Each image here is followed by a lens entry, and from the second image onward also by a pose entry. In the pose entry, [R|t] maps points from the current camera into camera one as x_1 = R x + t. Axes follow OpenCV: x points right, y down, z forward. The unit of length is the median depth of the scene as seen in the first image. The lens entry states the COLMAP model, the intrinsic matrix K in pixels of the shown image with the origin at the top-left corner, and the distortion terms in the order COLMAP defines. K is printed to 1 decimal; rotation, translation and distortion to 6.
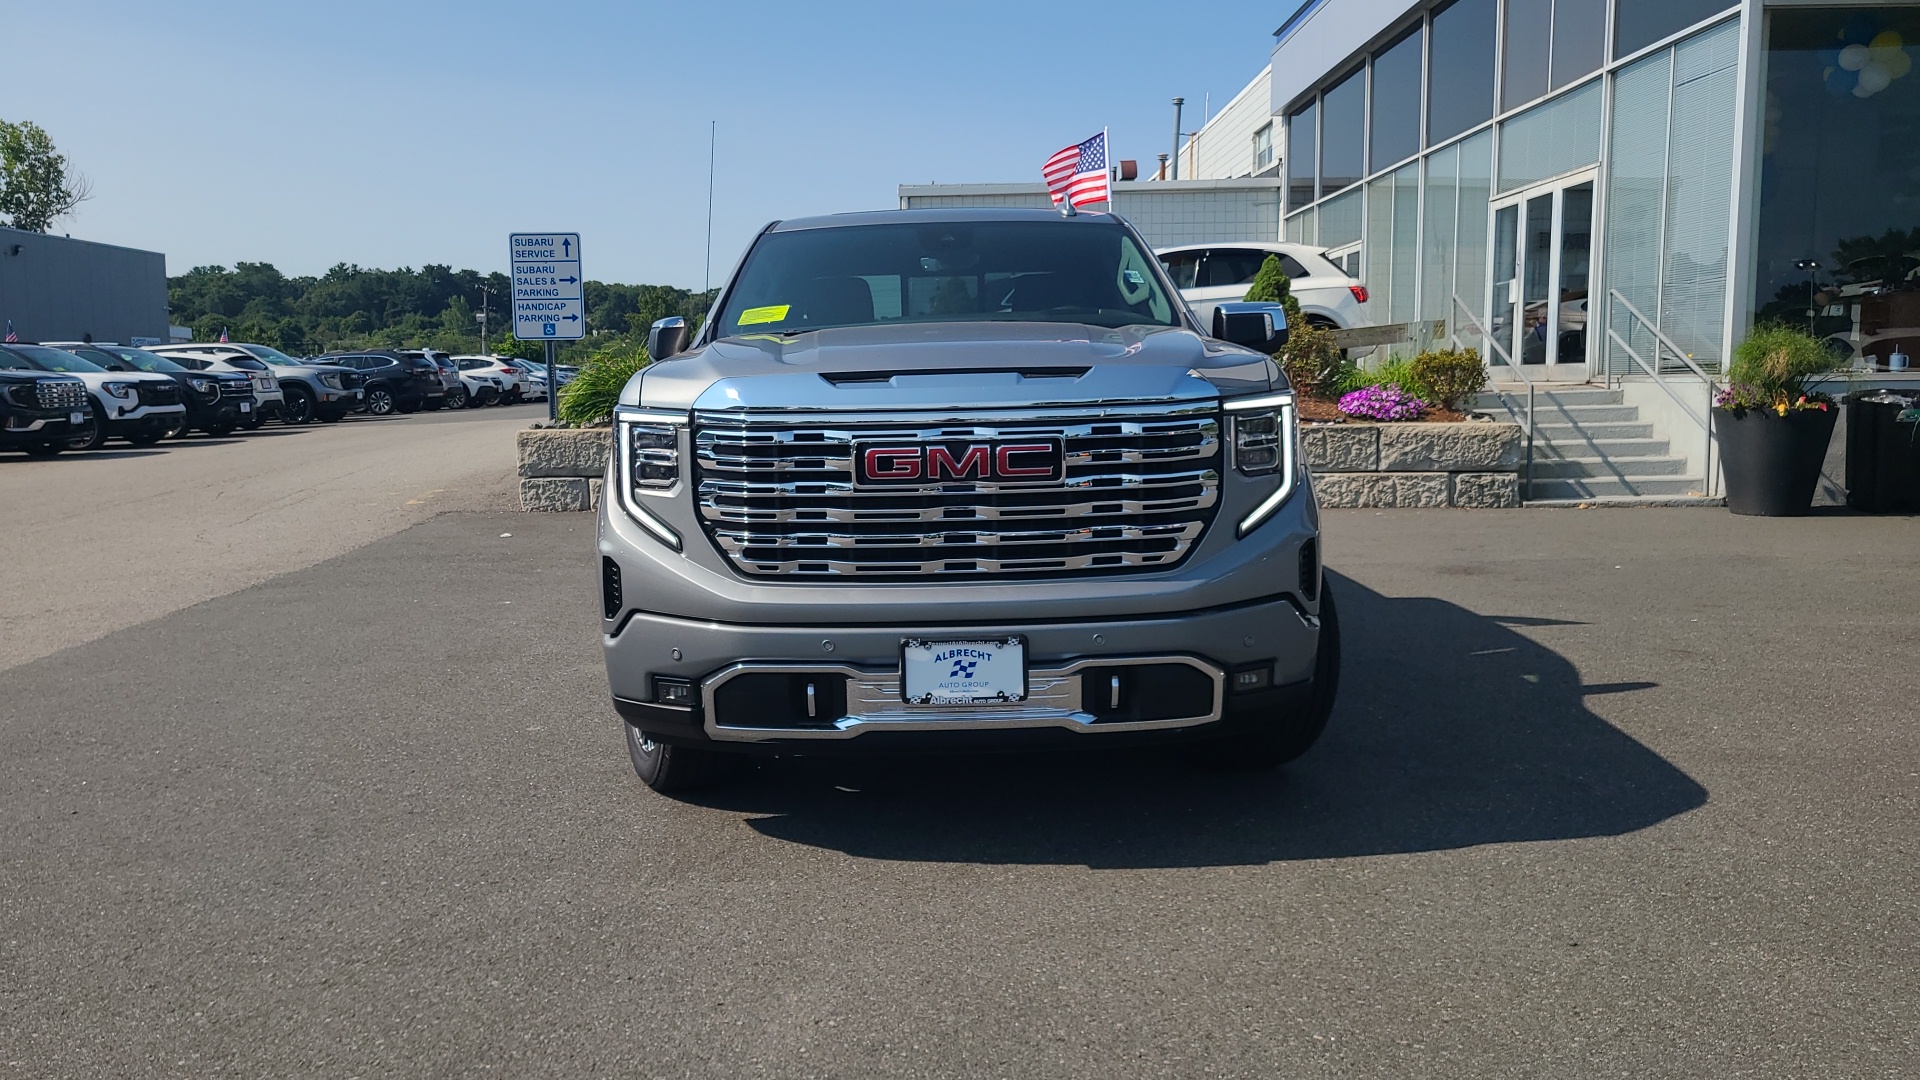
lens RADIAL K [[1441.4, 0, 937.5], [0, 1441.4, 537.2], [0, 0, 1]] dist [0.058532, -0.035659]
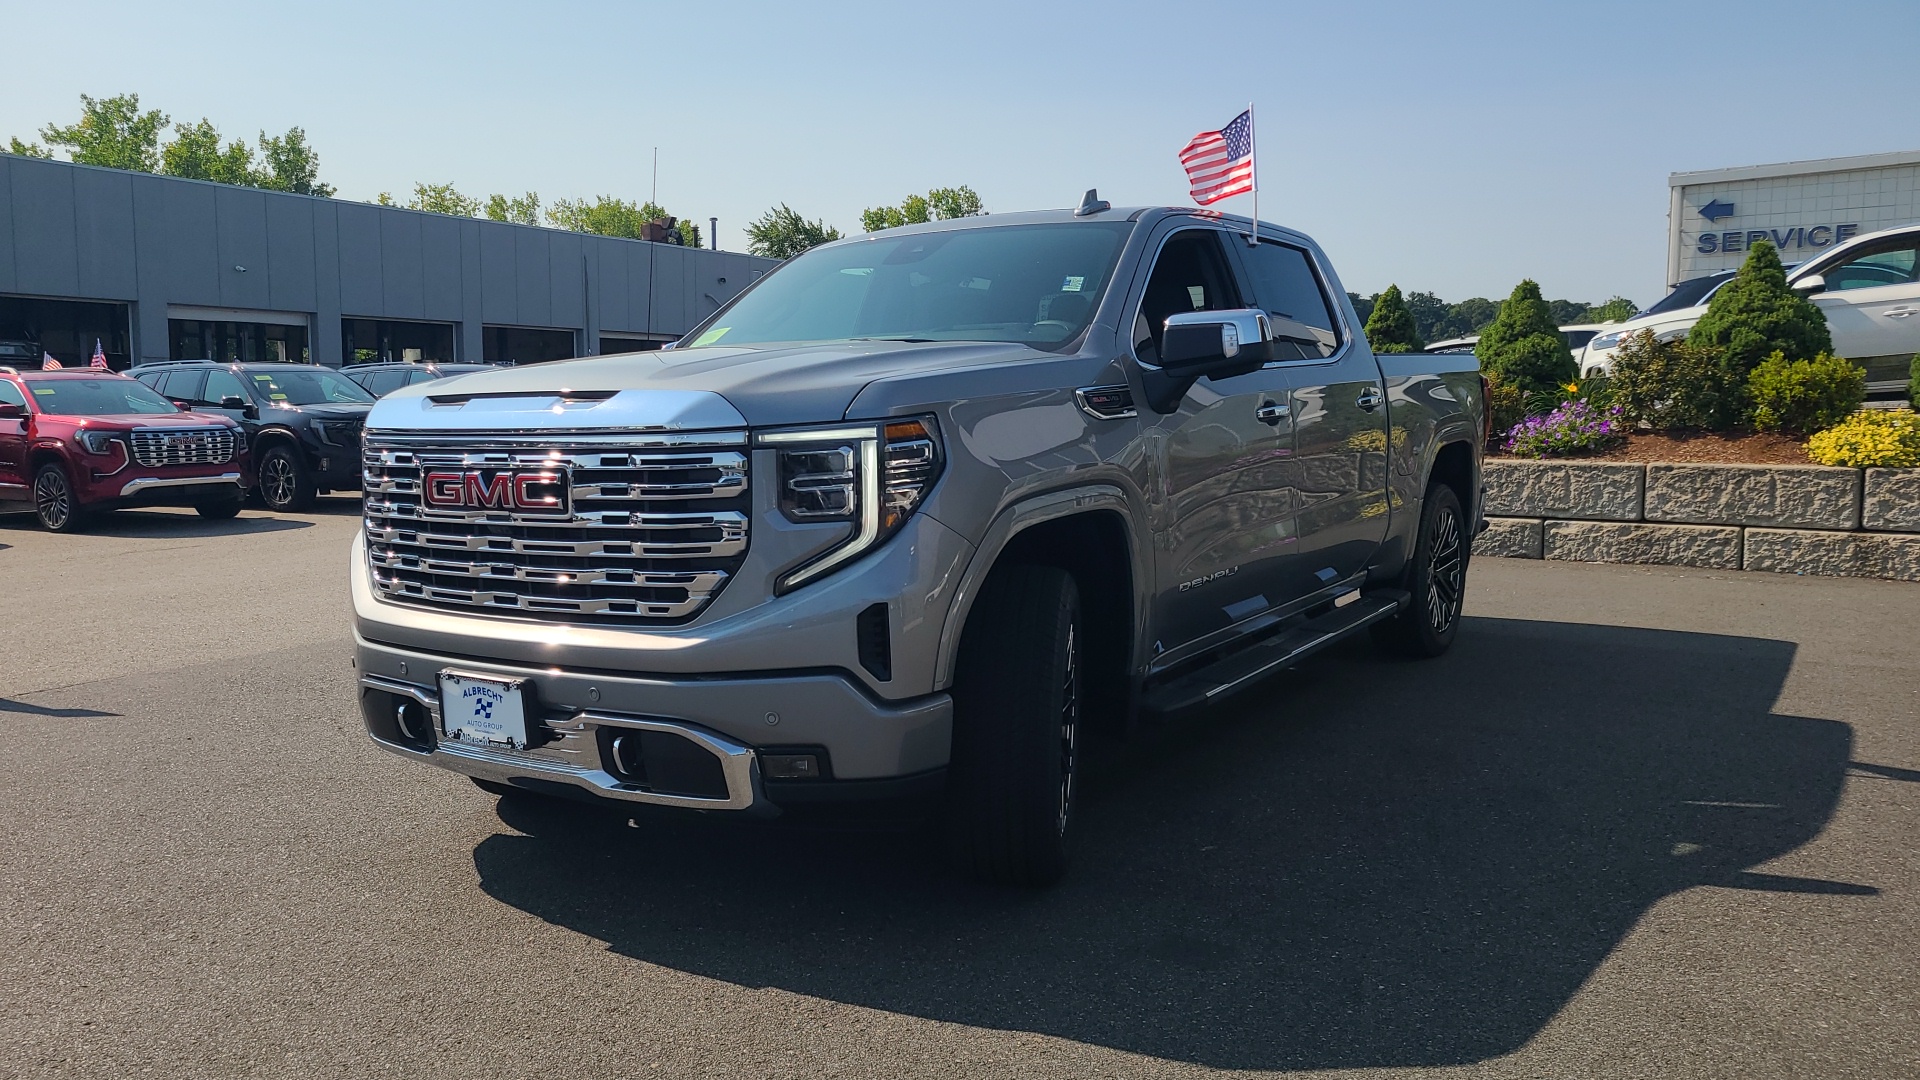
lens RADIAL K [[1451.3, 0, 932.4], [0, 1451.3, 543.6], [0, 0, 1]] dist [0.067112, -0.042244]
pose [[0.824216, 0.061011, -0.562979, 0.777325], [-0.067813, 0.997659, 0.008839, -0.043954], [0.562200, 0.030892, 0.826424, 0.361349]]
